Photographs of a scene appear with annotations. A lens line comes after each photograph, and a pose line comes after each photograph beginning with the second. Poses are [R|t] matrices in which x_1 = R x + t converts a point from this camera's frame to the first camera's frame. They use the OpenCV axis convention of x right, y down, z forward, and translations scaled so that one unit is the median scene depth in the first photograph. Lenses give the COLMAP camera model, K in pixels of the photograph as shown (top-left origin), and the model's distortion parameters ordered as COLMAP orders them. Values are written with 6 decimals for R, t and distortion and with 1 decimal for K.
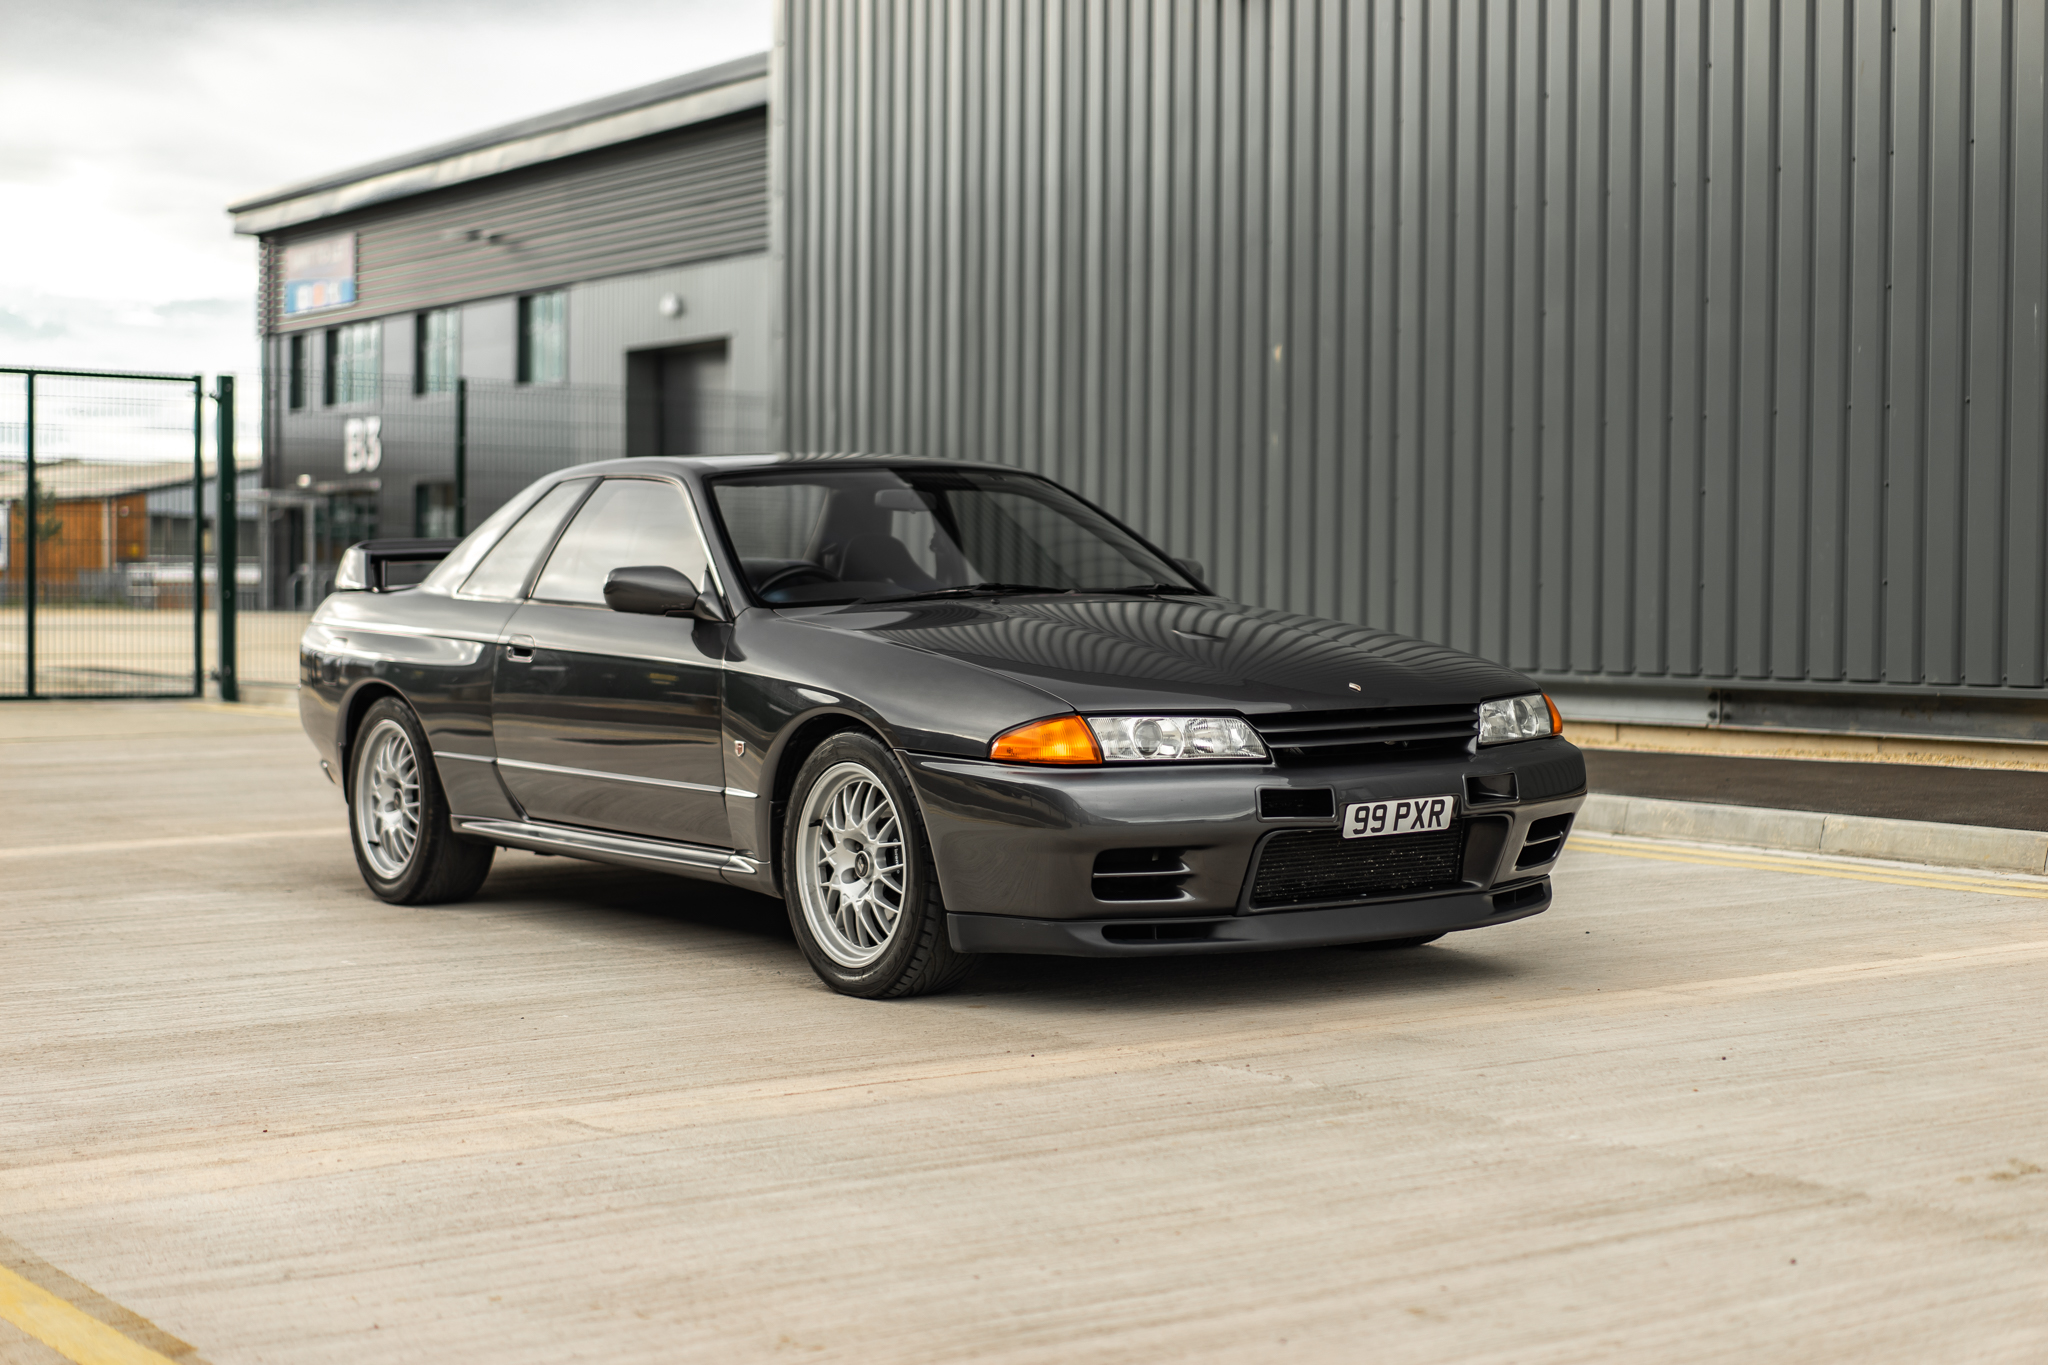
lens RADIAL K [[3159.3, 0, 1024.0], [0, 3159.3, 682.5], [0, 0, 1]] dist [-0.003905, -0.050695]
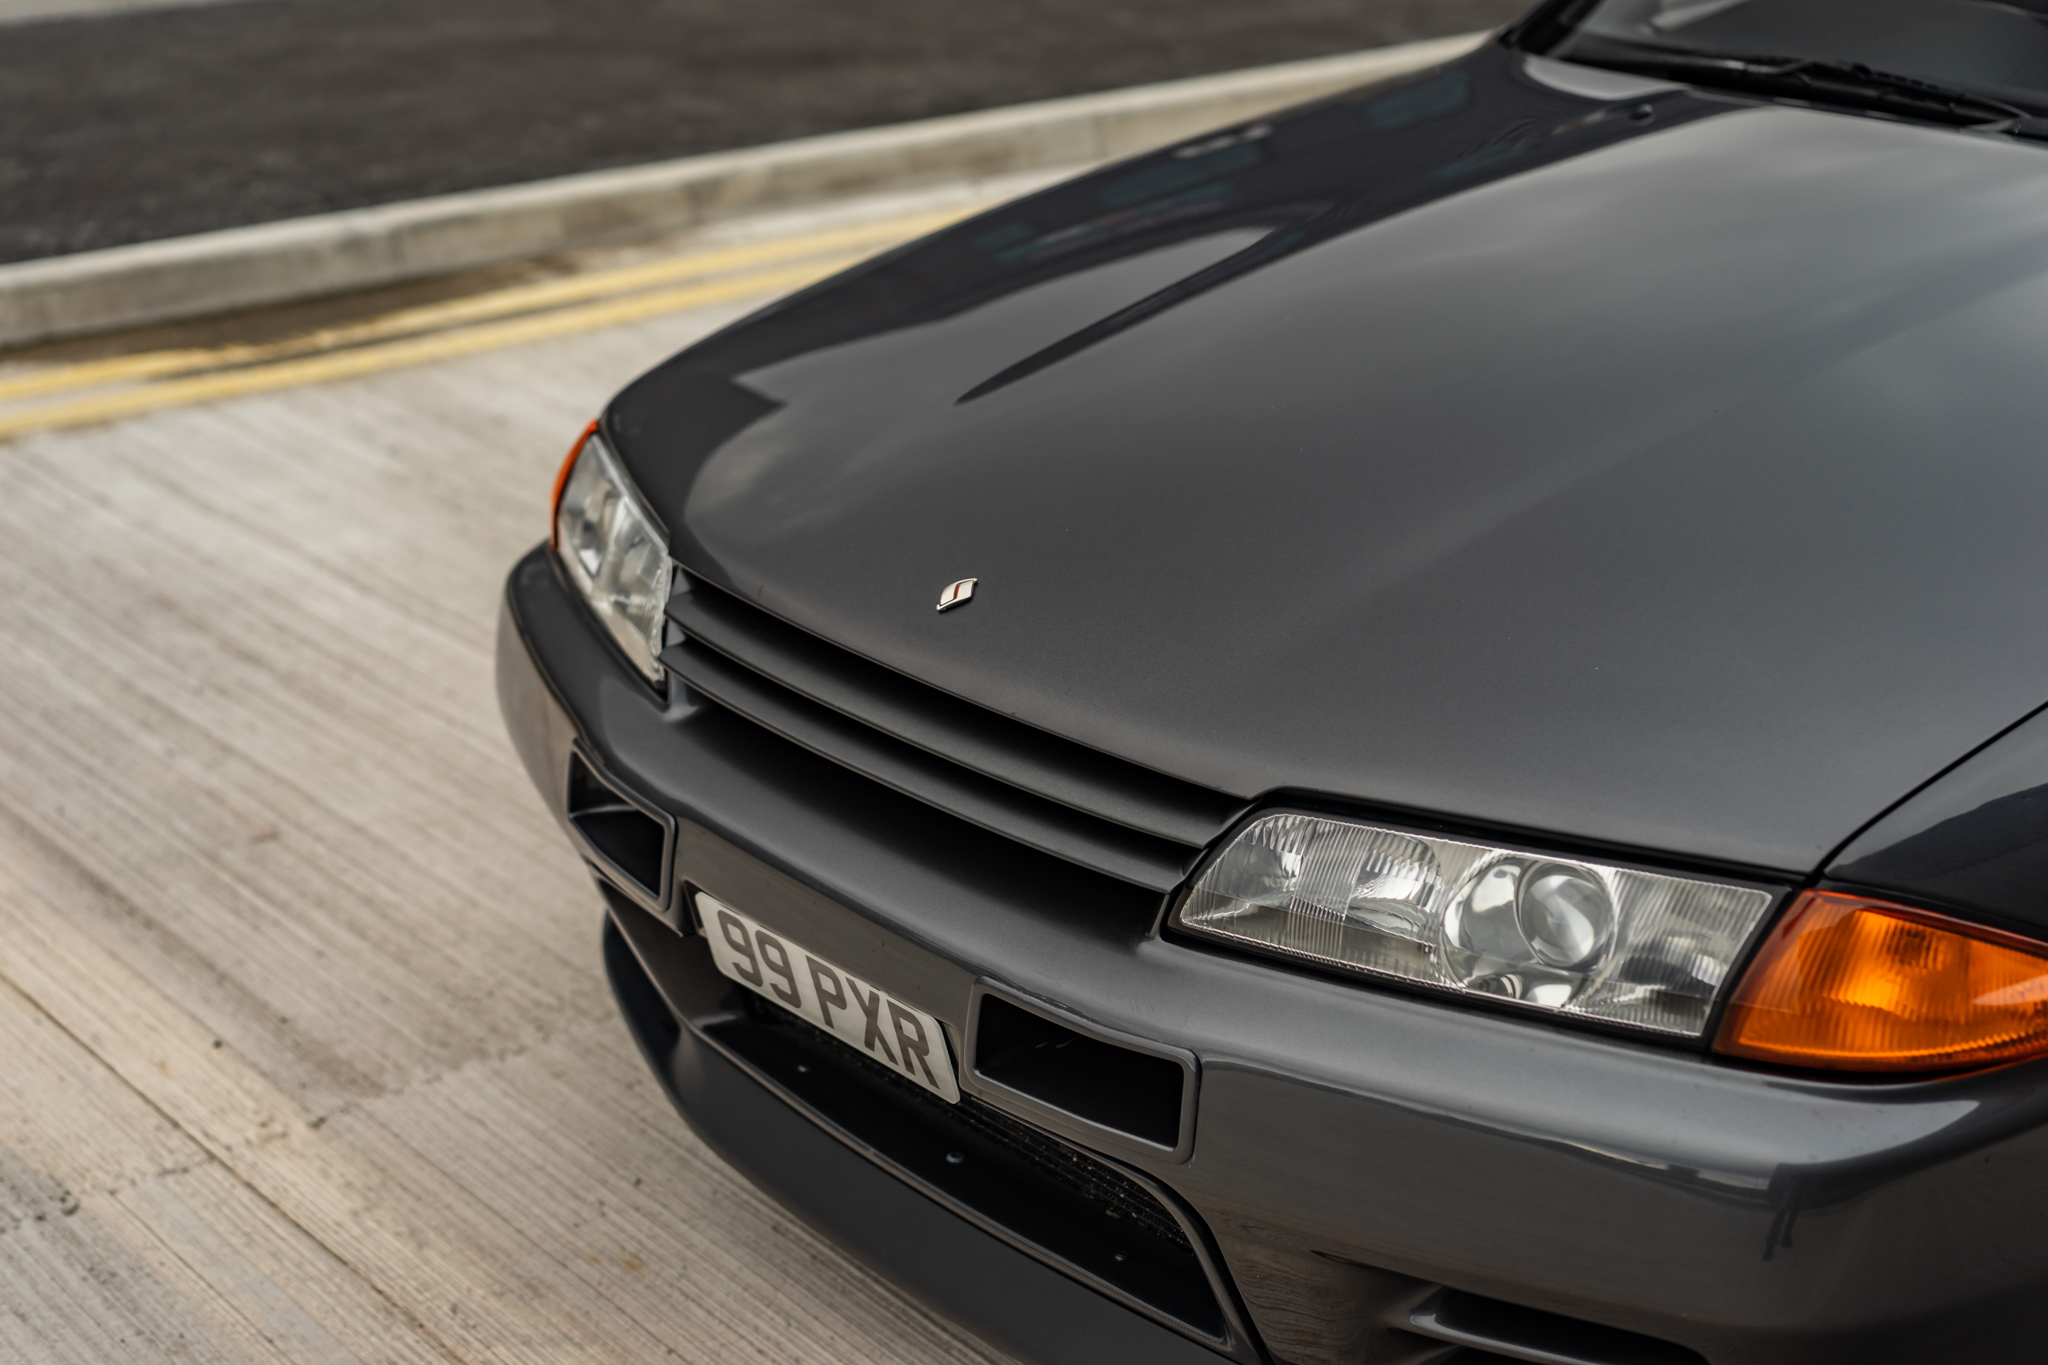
lens RADIAL K [[3181.2, 0, 1024.0], [0, 3181.2, 682.5], [0, 0, 1]] dist [-0.006751, -0.040150]
pose [[0.091980, 0.358742, -0.928894, 0.423448], [-0.038299, 0.933432, 0.356703, -0.110587], [0.995024, 0.002767, 0.099596, 0.982751]]
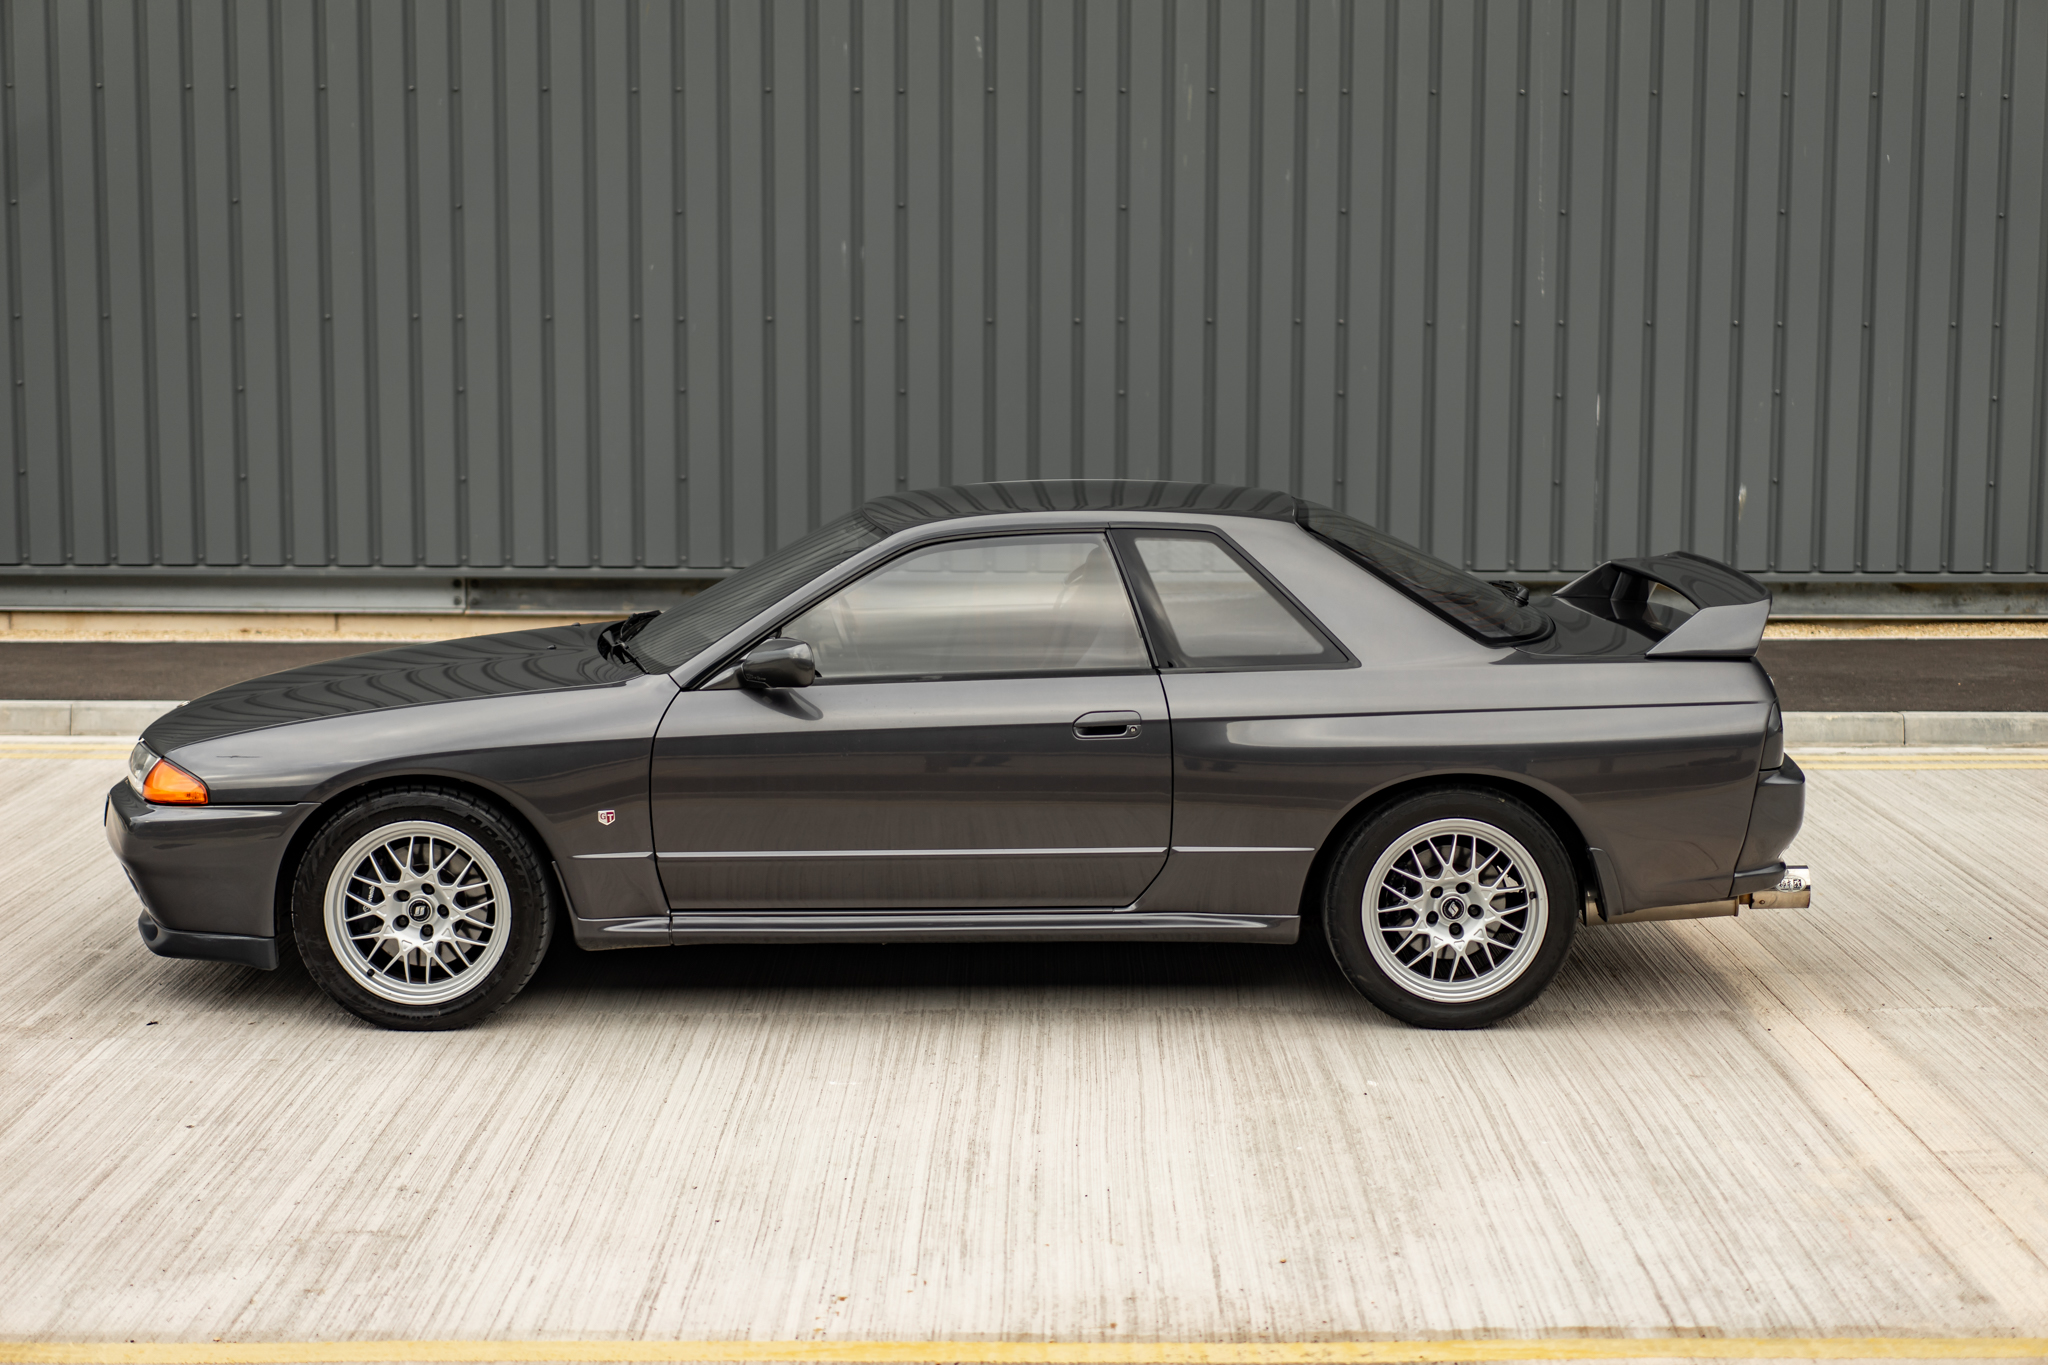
lens RADIAL K [[3159.3, 0, 1024.0], [0, 3159.3, 682.5], [0, 0, 1]] dist [-0.003905, -0.050695]
pose [[0.550881, -0.107791, 0.827593, -1.089283], [0.021621, 0.993135, 0.114960, -0.157186], [-0.834303, -0.045436, 0.549430, 0.508770]]
